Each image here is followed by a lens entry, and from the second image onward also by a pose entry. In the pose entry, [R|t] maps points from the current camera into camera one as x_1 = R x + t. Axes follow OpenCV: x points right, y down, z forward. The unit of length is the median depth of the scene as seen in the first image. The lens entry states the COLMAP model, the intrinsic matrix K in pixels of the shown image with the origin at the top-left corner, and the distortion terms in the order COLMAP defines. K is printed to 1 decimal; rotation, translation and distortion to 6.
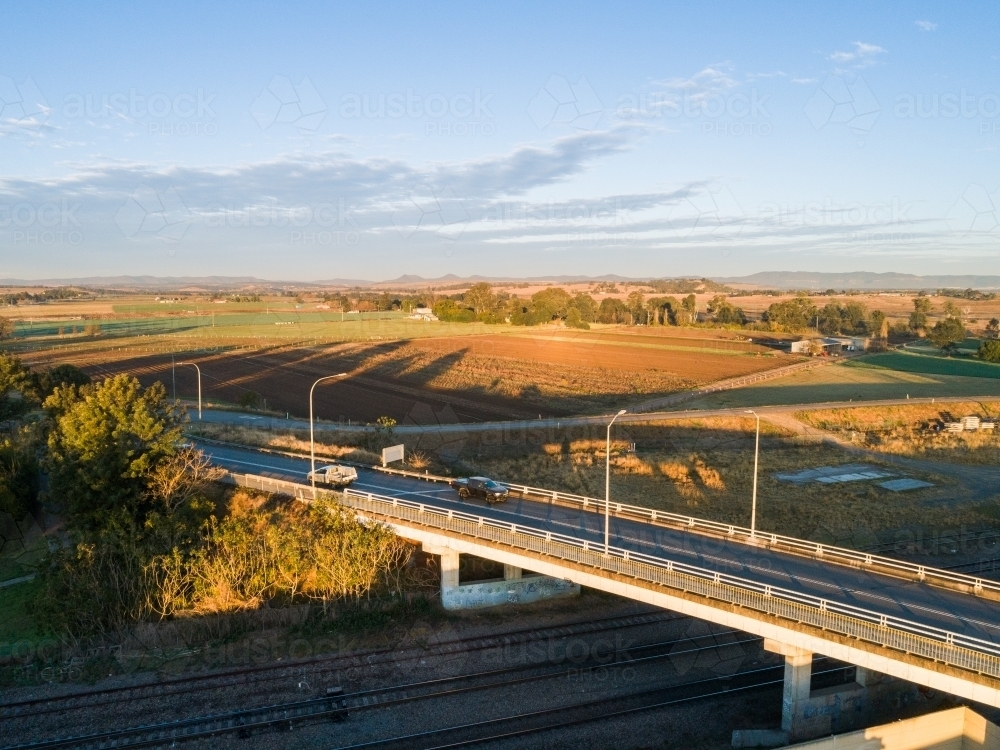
lens RADIAL K [[766.3, 0, 500.0], [0, 766.3, 375.0], [0, 0, 1]] dist [-0.009650, -0.006383]
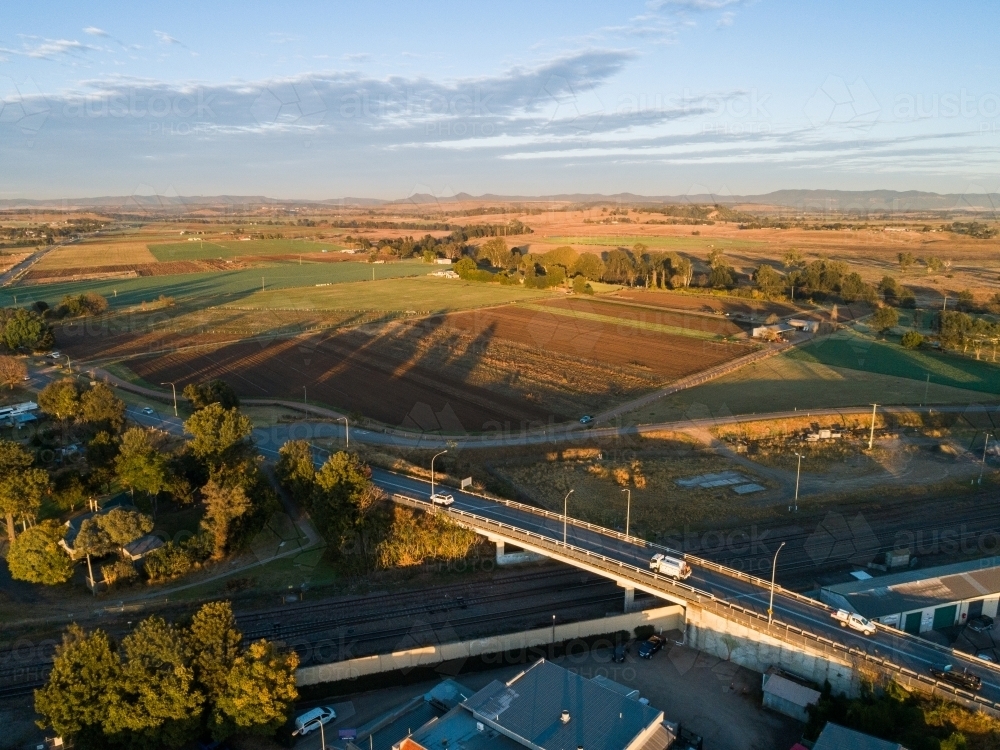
lens RADIAL K [[766.3, 0, 500.0], [0, 766.3, 375.0], [0, 0, 1]] dist [-0.009650, -0.006383]
pose [[0.999861, 0.002188, -0.016504, -0.024339], [-0.000440, 0.994454, 0.105176, -0.426242], [0.016642, -0.105154, 0.994317, -1.043916]]
